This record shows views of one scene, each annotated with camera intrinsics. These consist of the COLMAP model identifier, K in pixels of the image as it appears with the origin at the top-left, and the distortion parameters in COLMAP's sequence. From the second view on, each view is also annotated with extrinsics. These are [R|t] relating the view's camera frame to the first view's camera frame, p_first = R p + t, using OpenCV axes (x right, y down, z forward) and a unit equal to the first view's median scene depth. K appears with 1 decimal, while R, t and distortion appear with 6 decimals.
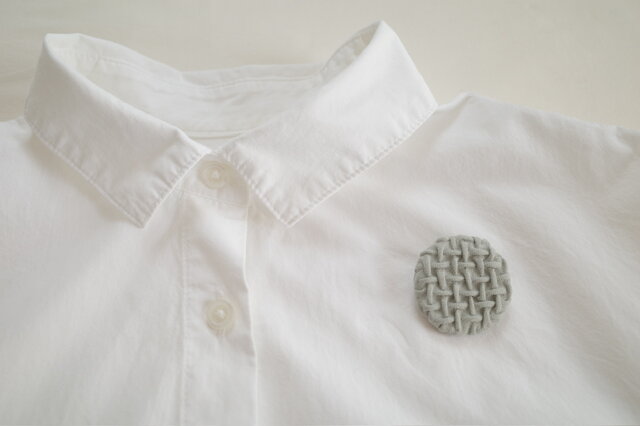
lens RADIAL K [[542.8, 0, 320.0], [0, 542.8, 218.8], [0, 0, 1]] dist [-0.051948, 0.042225]
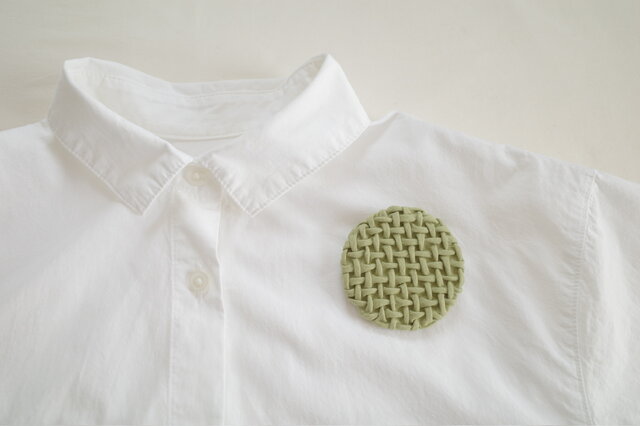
lens RADIAL K [[542.8, 0, 317.8], [0, 542.8, 206.1], [0, 0, 1]] dist [-0.051948, 0.042225]
pose [[0.999637, 0.025211, 0.009523, 0.091002], [-0.026040, 0.994603, 0.100434, -0.147447], [-0.006939, -0.100645, 0.994898, -0.317266]]
